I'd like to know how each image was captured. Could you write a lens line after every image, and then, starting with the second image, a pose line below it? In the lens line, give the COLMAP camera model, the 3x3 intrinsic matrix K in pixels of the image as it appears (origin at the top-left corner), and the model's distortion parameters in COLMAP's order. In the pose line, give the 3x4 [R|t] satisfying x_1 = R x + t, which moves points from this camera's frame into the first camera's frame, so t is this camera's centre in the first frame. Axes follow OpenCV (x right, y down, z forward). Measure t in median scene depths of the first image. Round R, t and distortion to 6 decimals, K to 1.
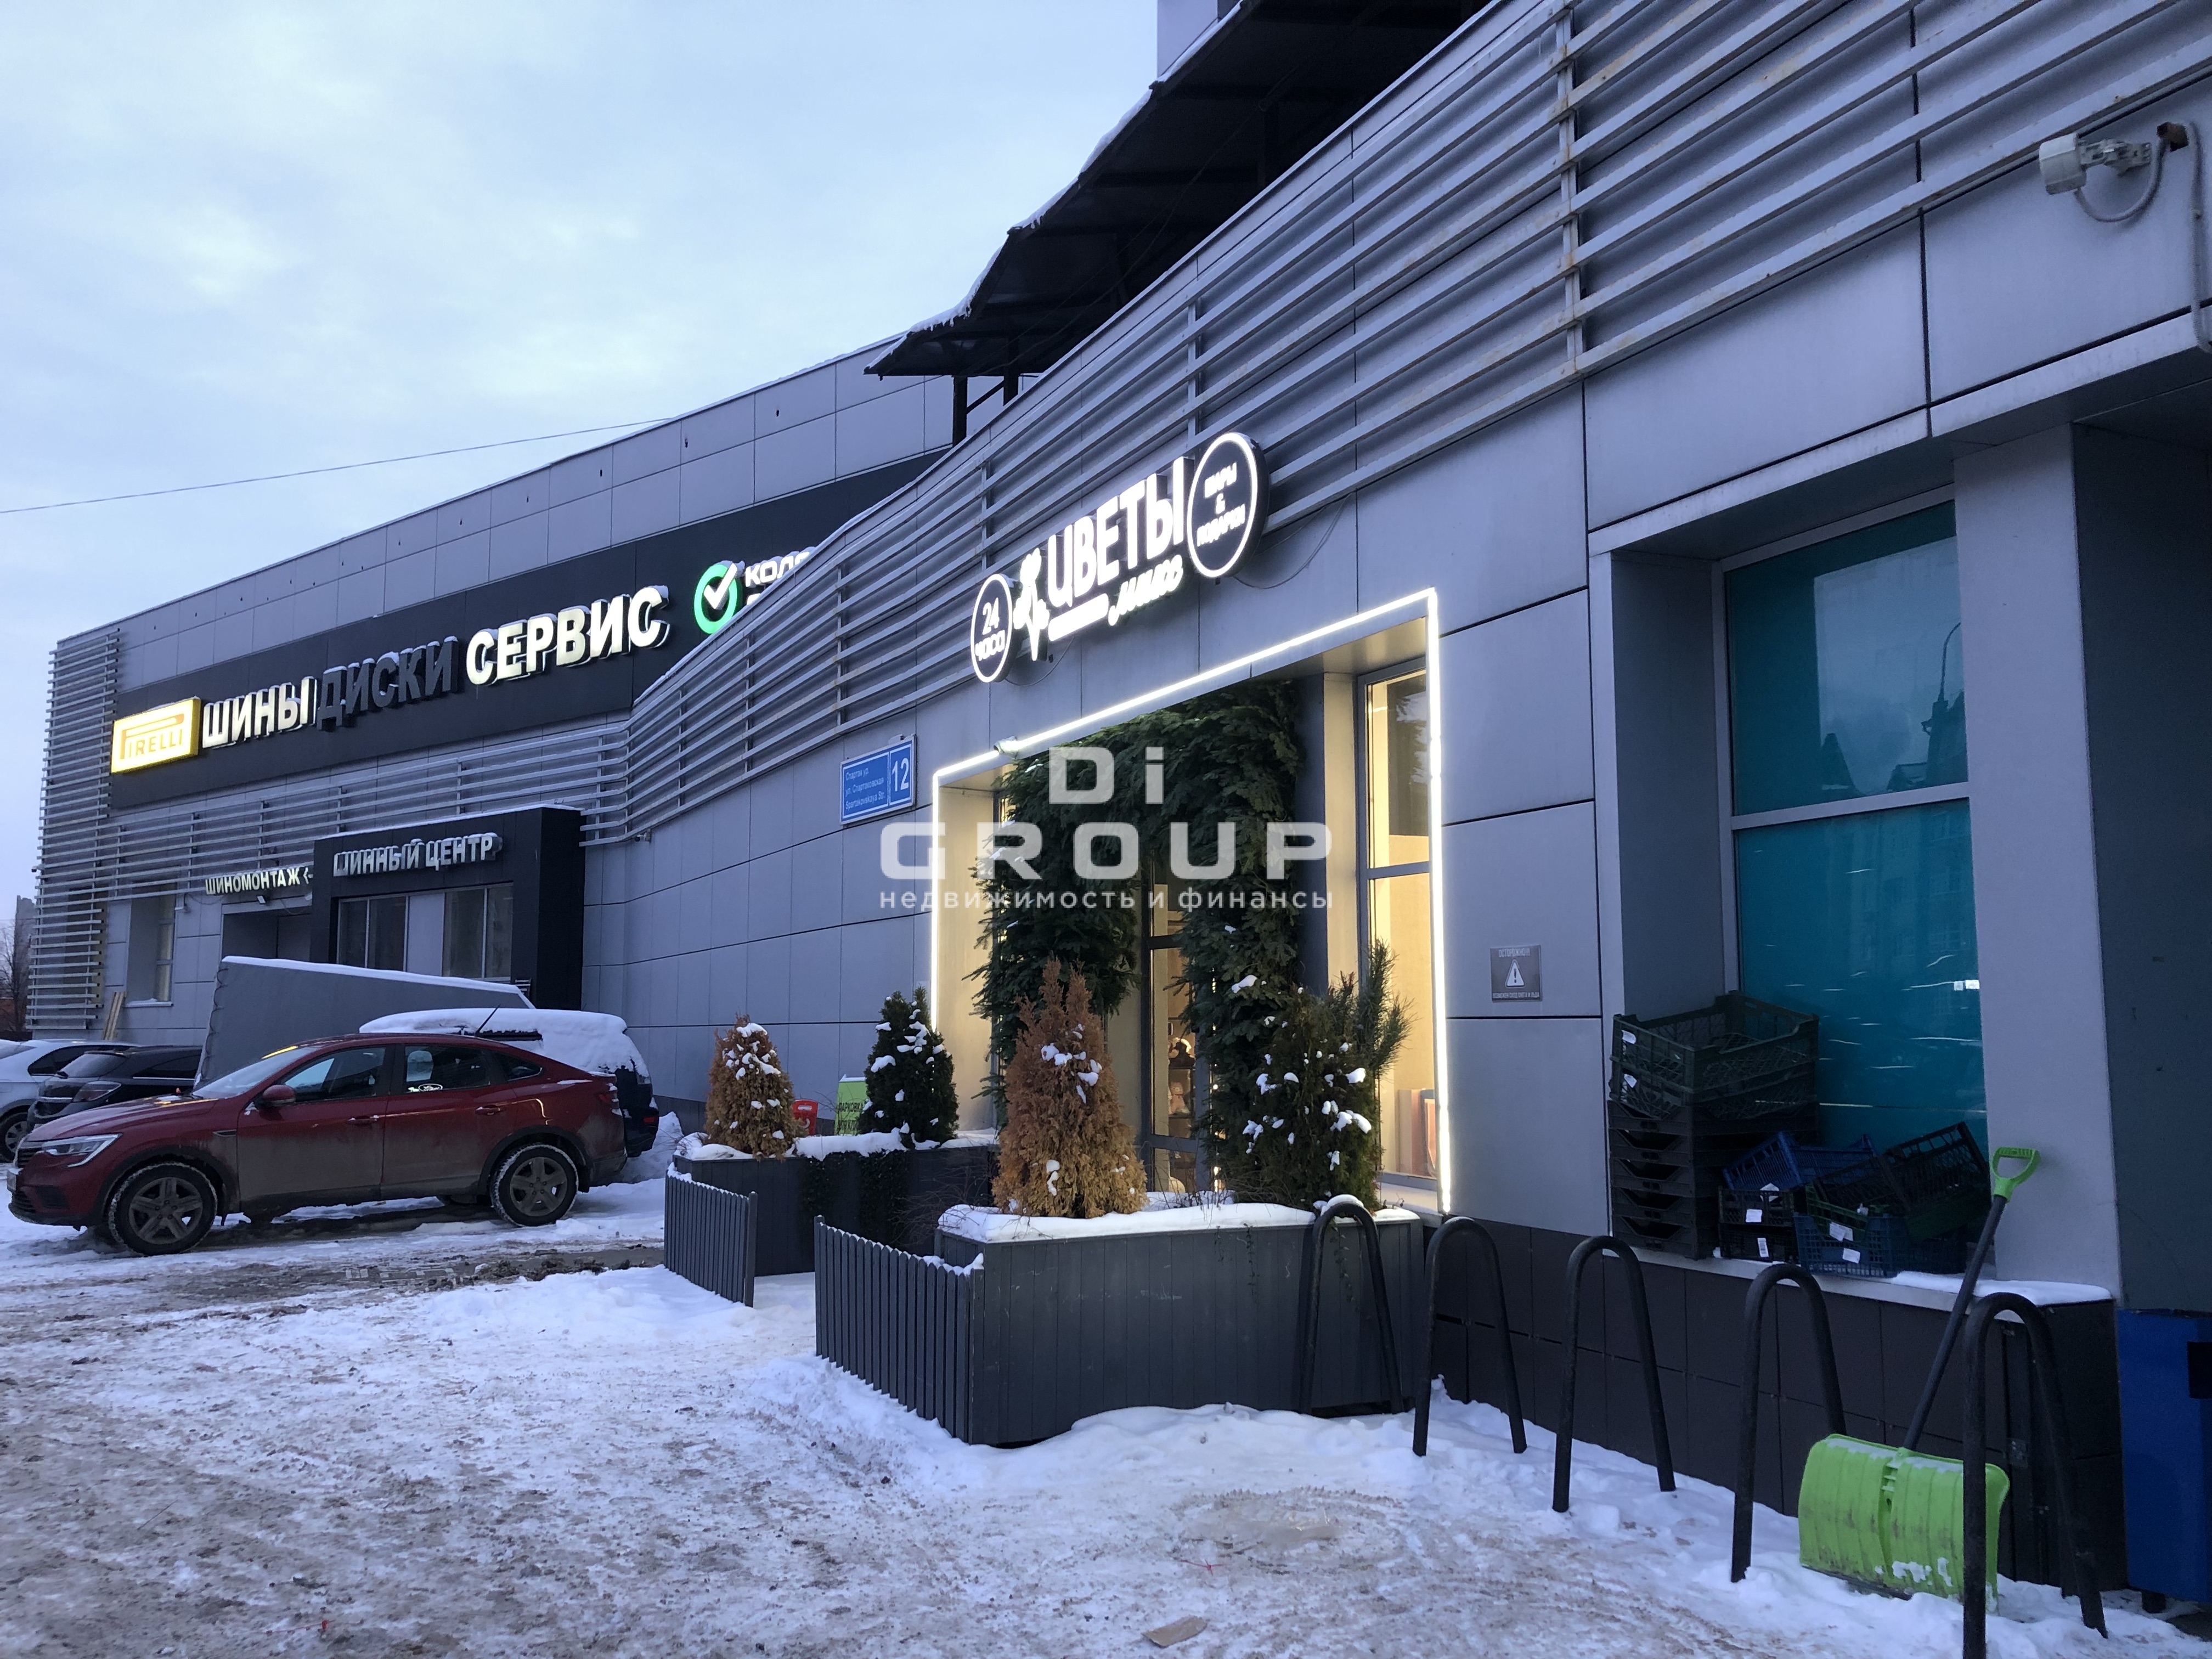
lens RADIAL K [[1820.1, 0, 1115.2], [0, 1820.1, 813.4], [0, 0, 1]] dist [0.121886, -0.205920]
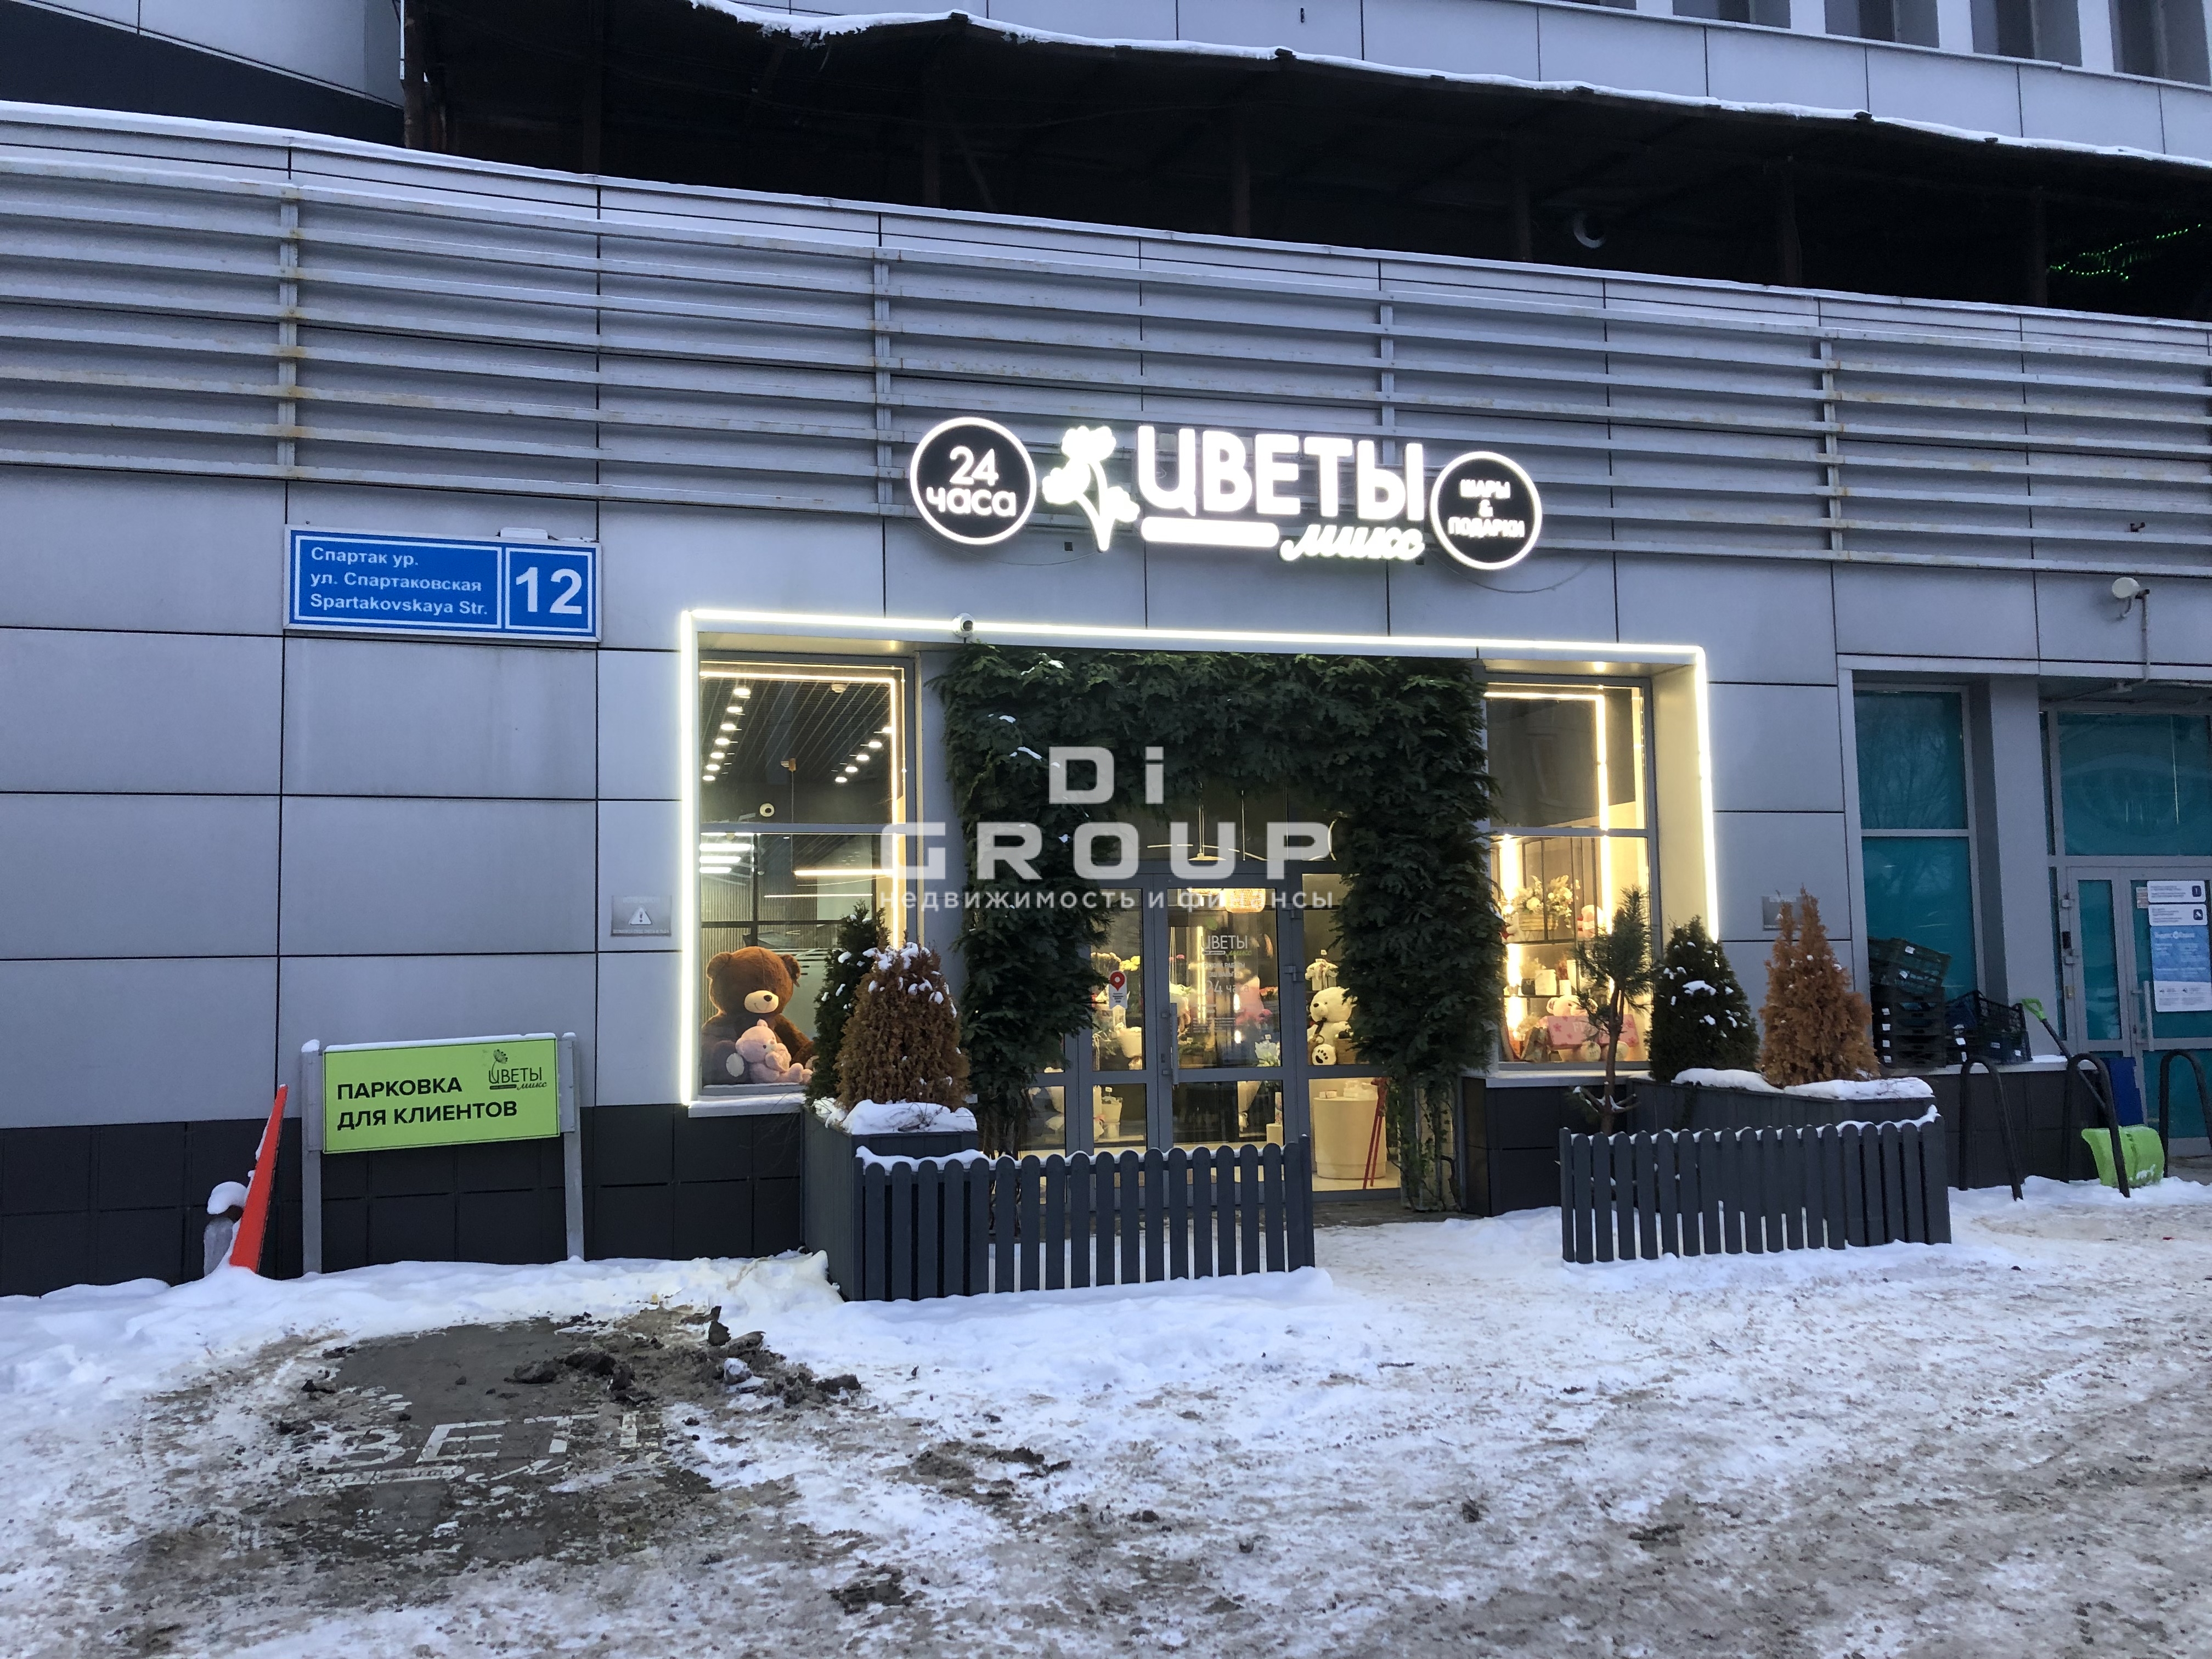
lens RADIAL K [[1820.1, 0, 1115.2], [0, 1820.1, 813.4], [0, 0, 1]] dist [0.121886, -0.205920]
pose [[0.144458, 0.082449, 0.986070, -1.116648], [-0.096252, 0.992968, -0.068925, 0.129269], [-0.984819, -0.084955, 0.151378, 1.027214]]
